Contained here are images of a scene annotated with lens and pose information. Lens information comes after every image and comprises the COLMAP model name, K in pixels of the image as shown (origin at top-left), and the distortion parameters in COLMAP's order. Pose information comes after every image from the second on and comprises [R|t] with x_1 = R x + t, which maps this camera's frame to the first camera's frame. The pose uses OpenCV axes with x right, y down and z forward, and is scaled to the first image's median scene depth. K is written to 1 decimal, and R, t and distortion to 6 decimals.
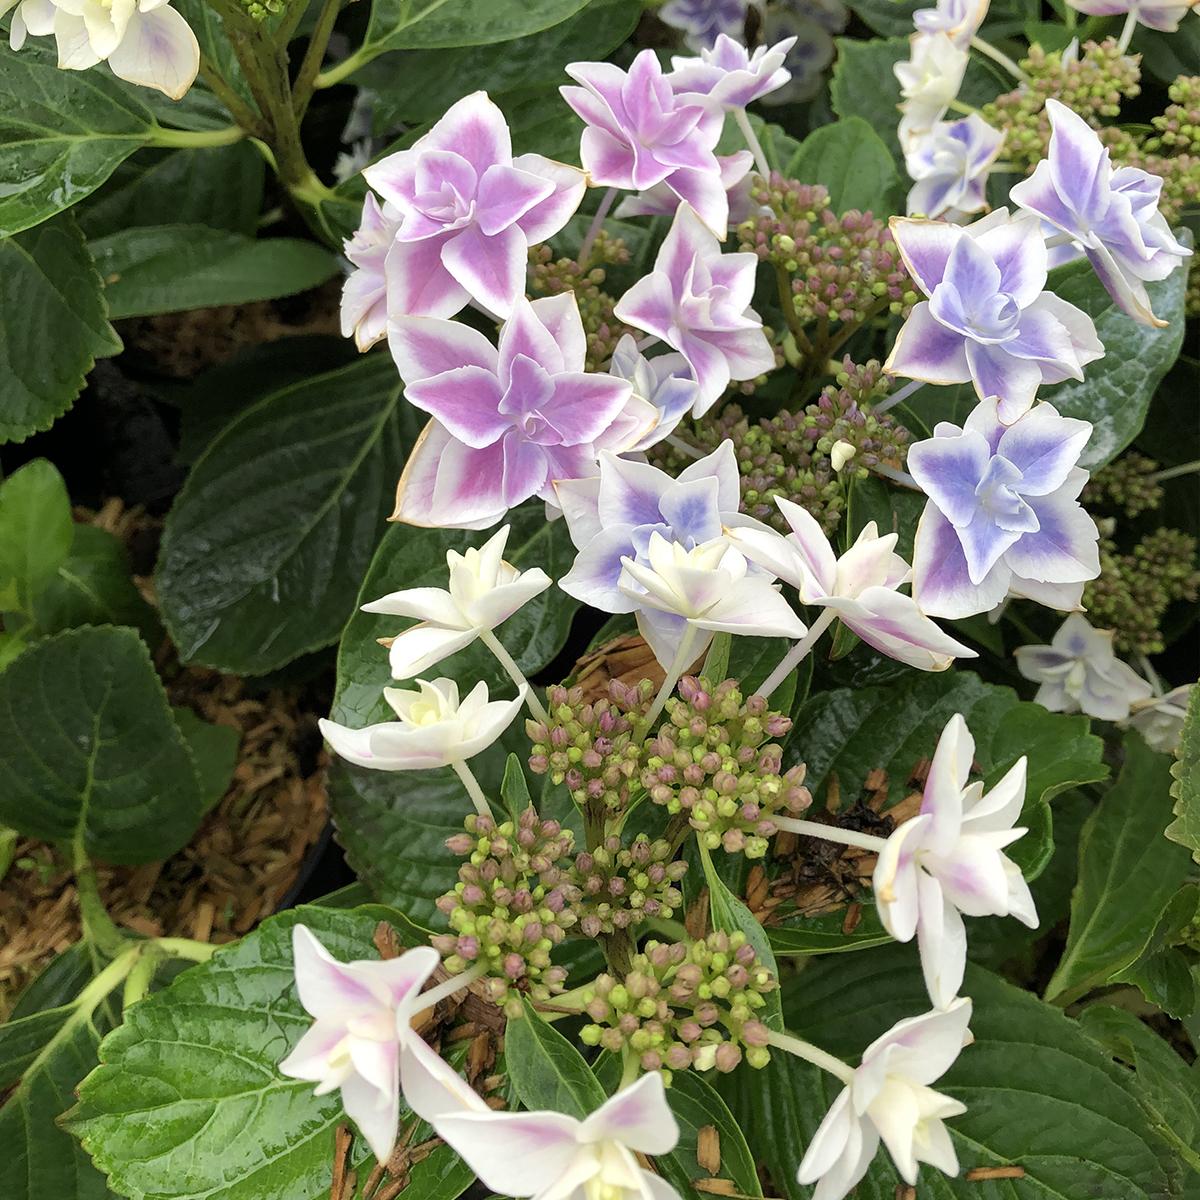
lens RADIAL K [[1370.5, 0, 601.5], [0, 1370.5, 576.3], [0, 0, 1]] dist [0.154586, -0.384299]
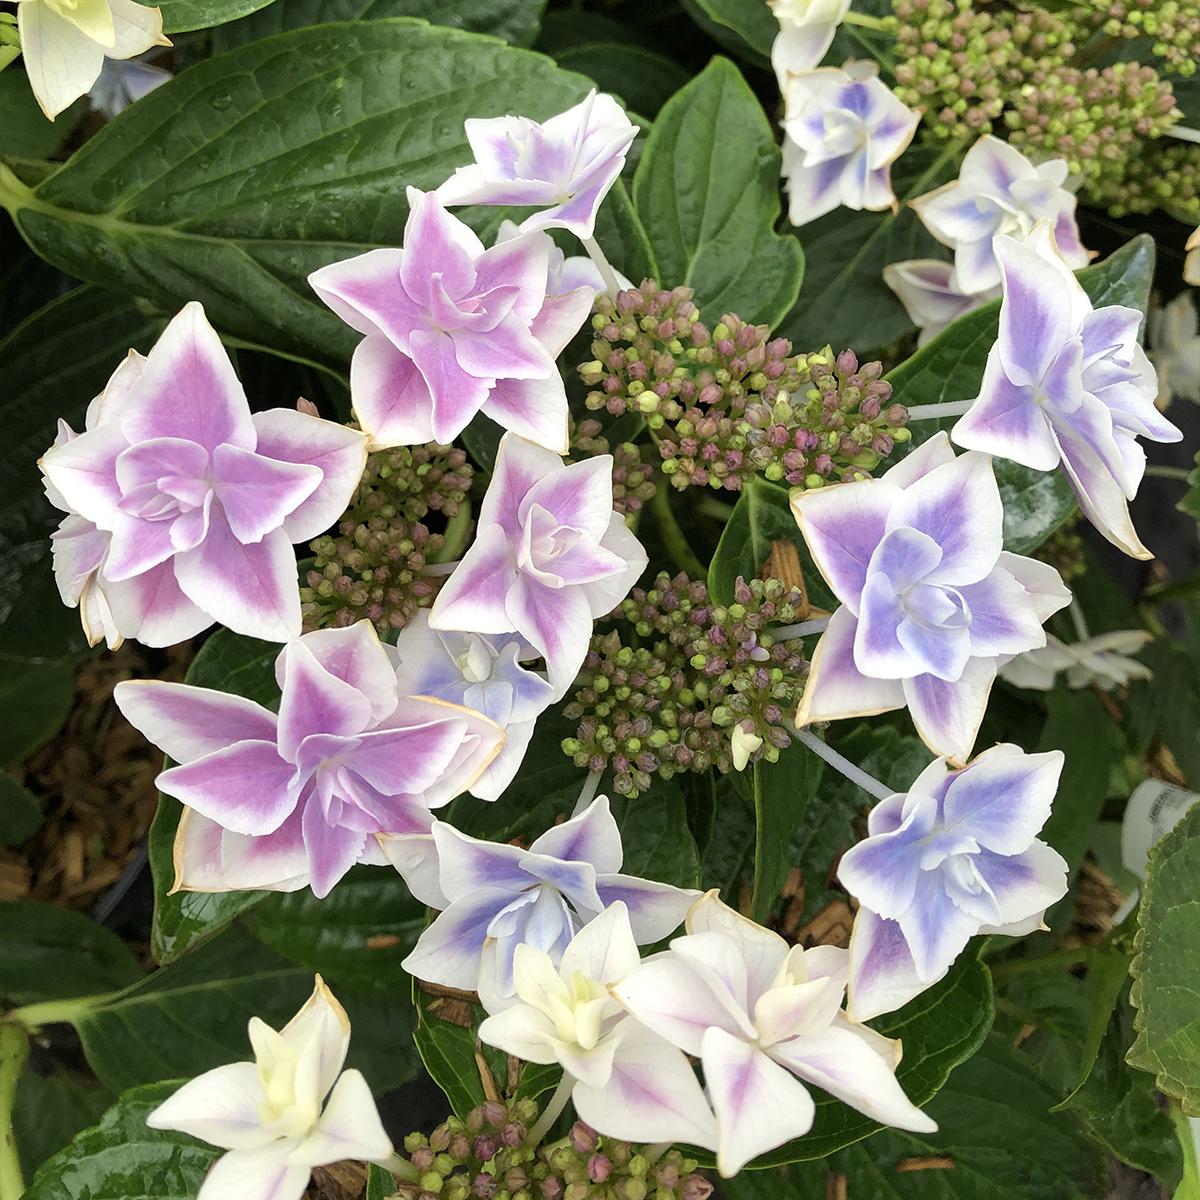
lens RADIAL K [[1370.5, 0, 601.5], [0, 1370.5, 576.3], [0, 0, 1]] dist [0.154586, -0.384299]
pose [[0.990772, -0.115839, 0.070376, 0.045091], [0.089550, 0.949195, 0.301677, -0.376568], [-0.101746, -0.292591, 0.950809, 0.264363]]
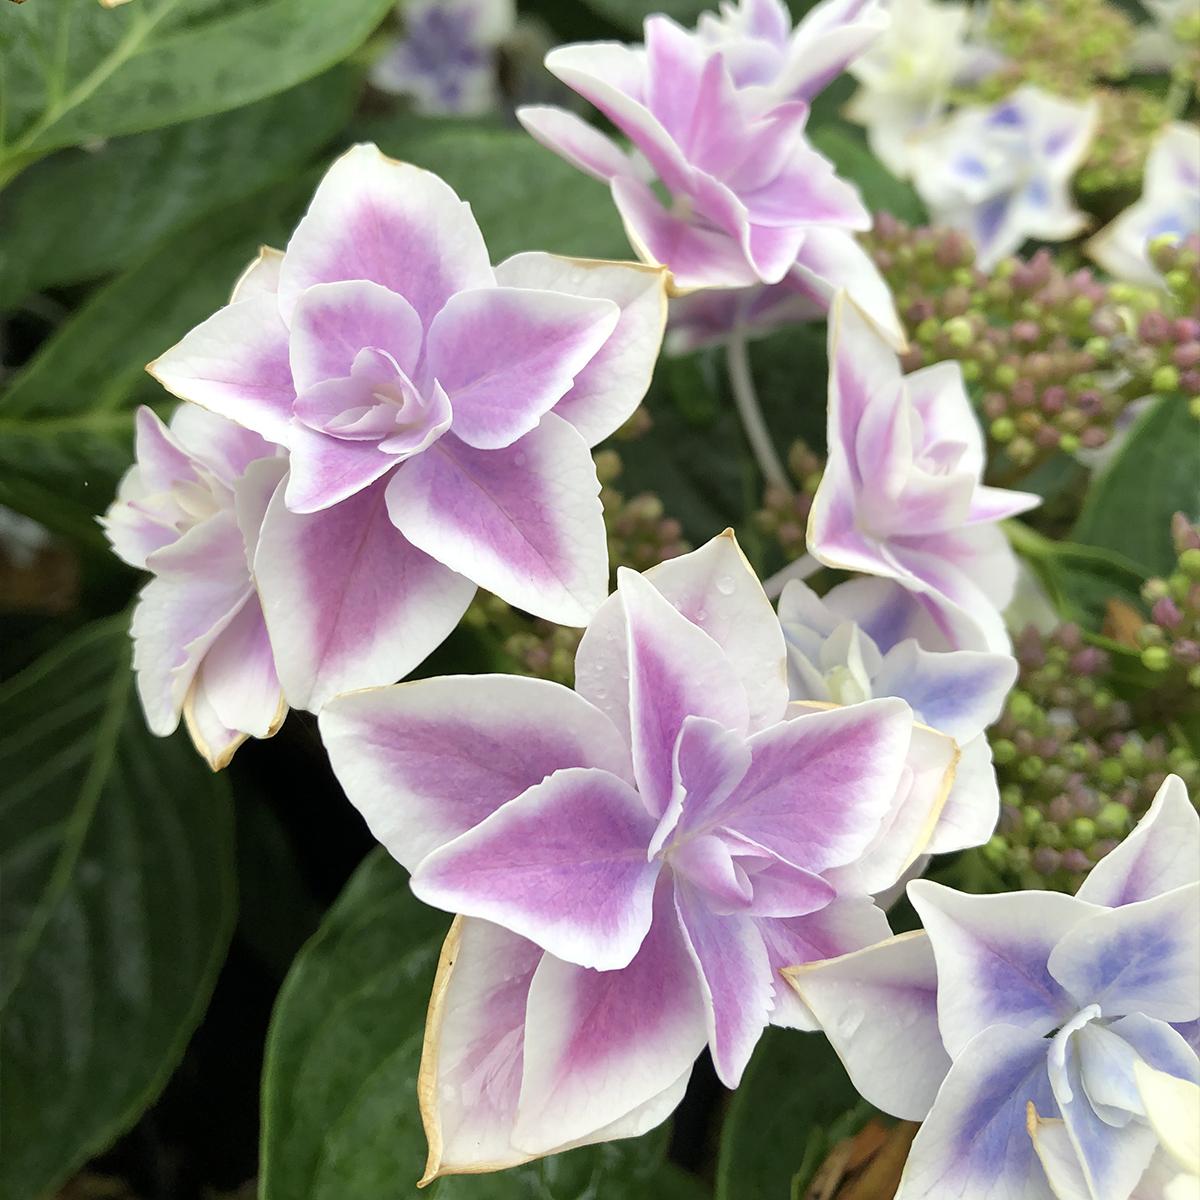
lens RADIAL K [[1470.7, 0, 600.0], [0, 1470.7, 600.0], [0, 0, 1]] dist [0.000717, -0.005843]
pose [[0.944113, -0.243703, 0.221944, -0.142223], [0.259774, 0.964578, -0.045892, -0.152813], [-0.202899, 0.100983, 0.973979, 0.497354]]
